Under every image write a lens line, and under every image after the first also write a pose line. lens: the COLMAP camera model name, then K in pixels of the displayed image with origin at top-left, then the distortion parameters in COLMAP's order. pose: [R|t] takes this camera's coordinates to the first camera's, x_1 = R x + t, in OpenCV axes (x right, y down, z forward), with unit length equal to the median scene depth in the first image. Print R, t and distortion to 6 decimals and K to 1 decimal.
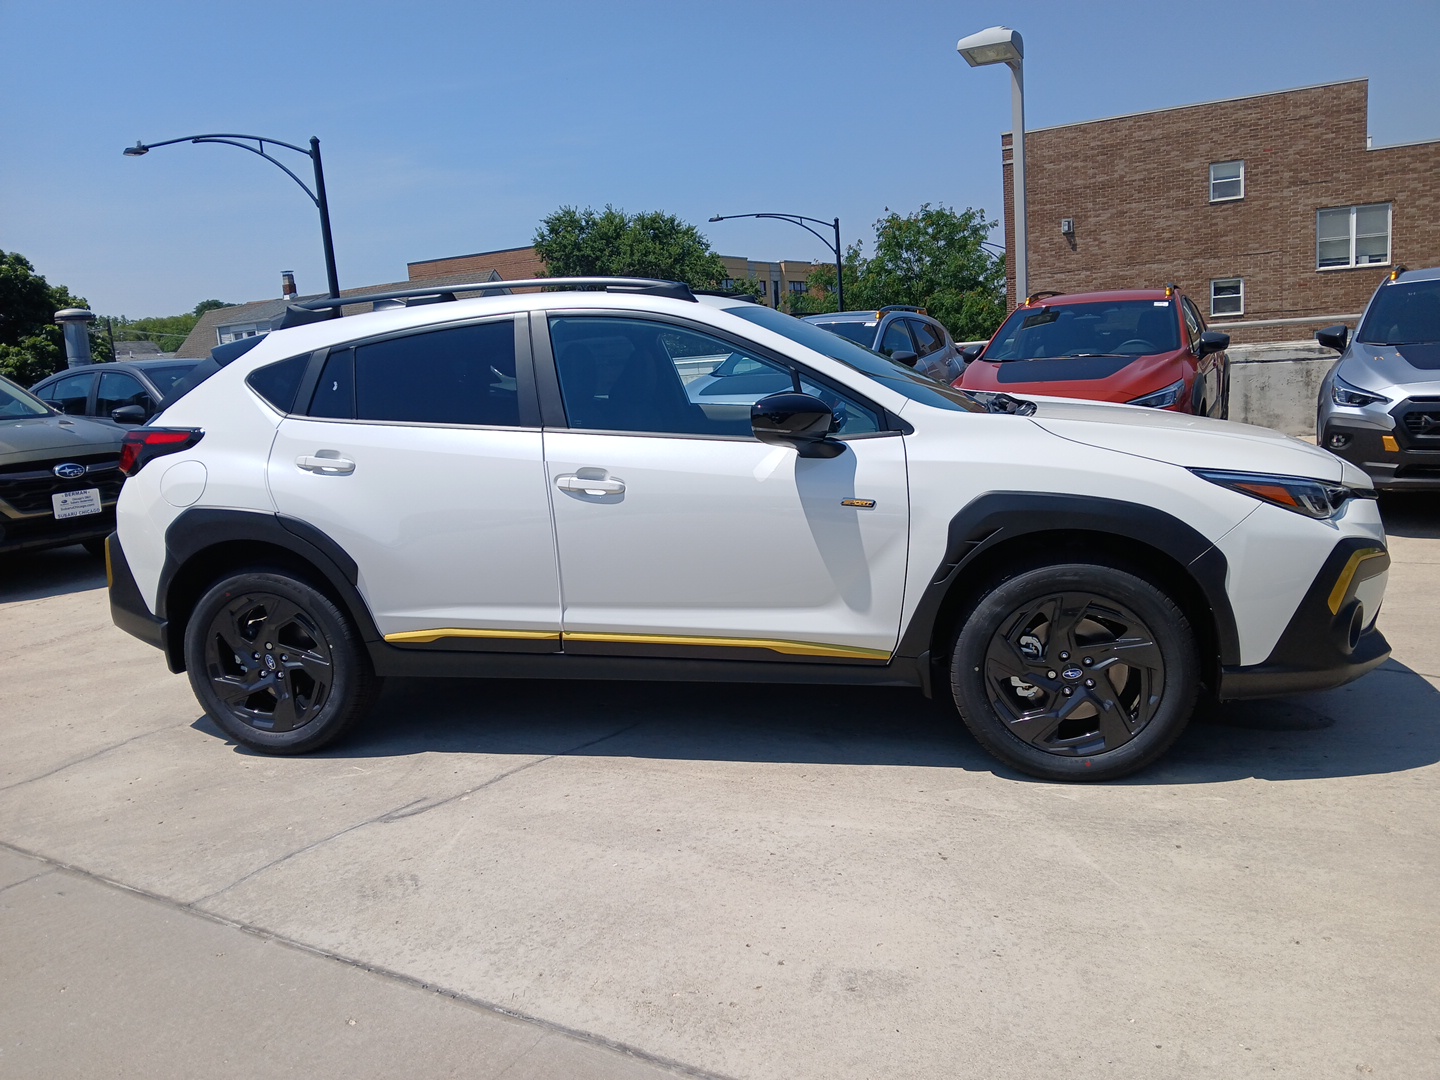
lens RADIAL K [[1094.4, 0, 720.0], [0, 1094.4, 540.0], [0, 0, 1]] dist [0.041663, -0.085817]
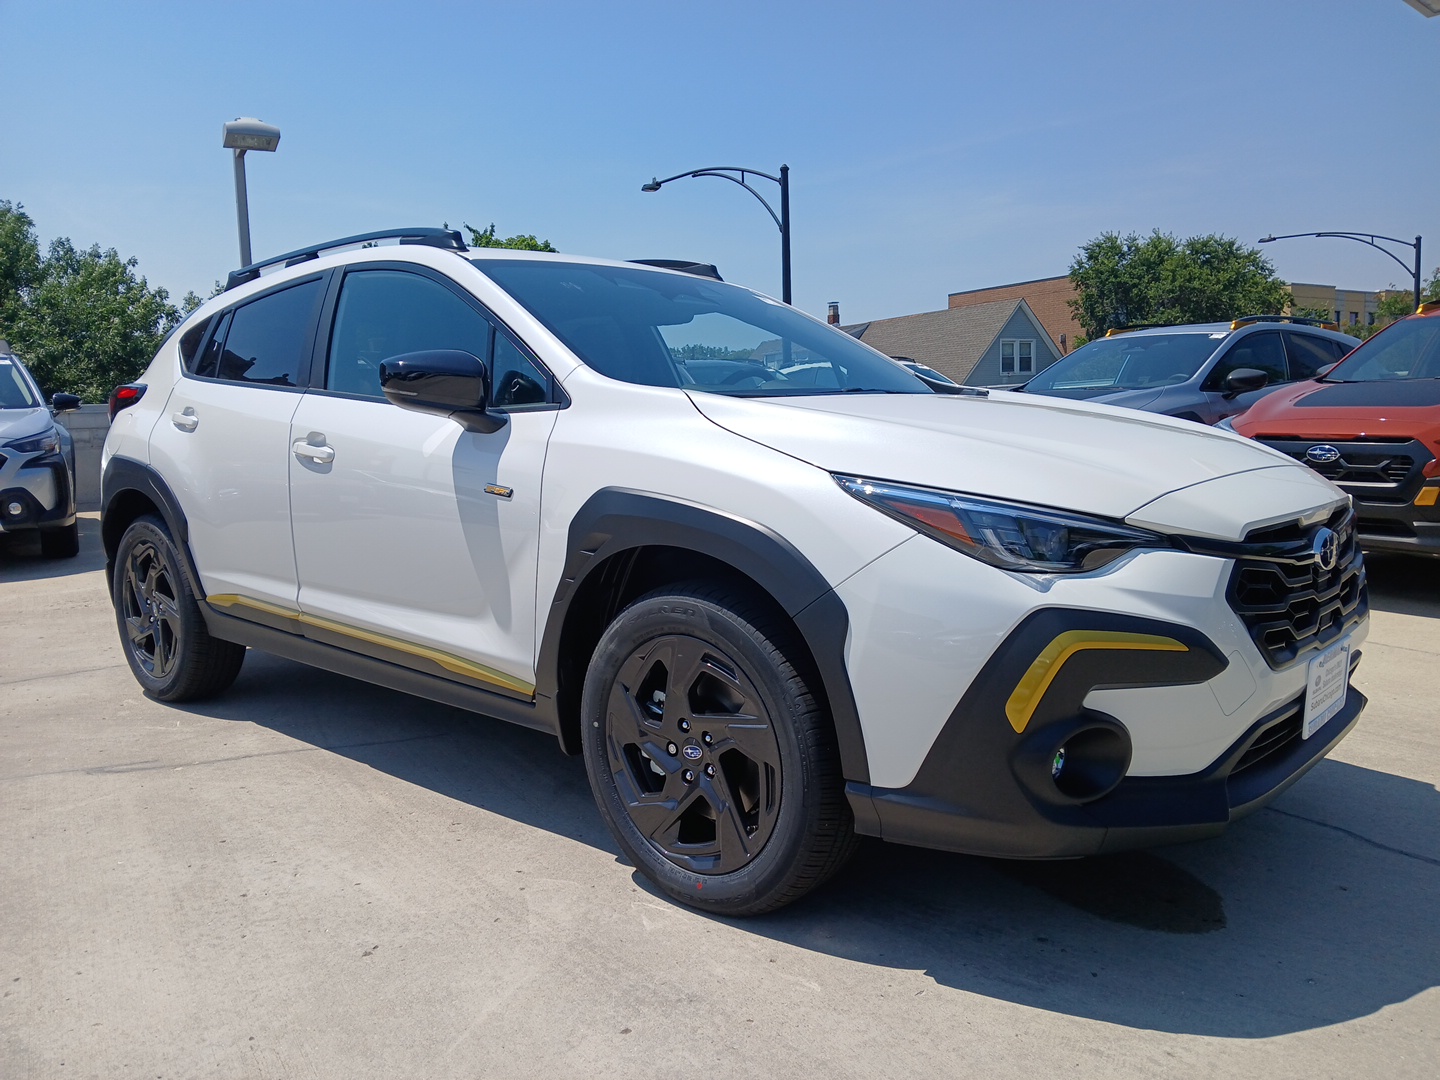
lens RADIAL K [[1094.4, 0, 720.0], [0, 1094.4, 540.0], [0, 0, 1]] dist [0.041663, -0.085817]
pose [[0.887195, 0.098880, -0.450675, 0.524073], [-0.110846, 0.993838, -0.000158, -0.013329], [0.447882, 0.050096, 0.892688, 0.303199]]
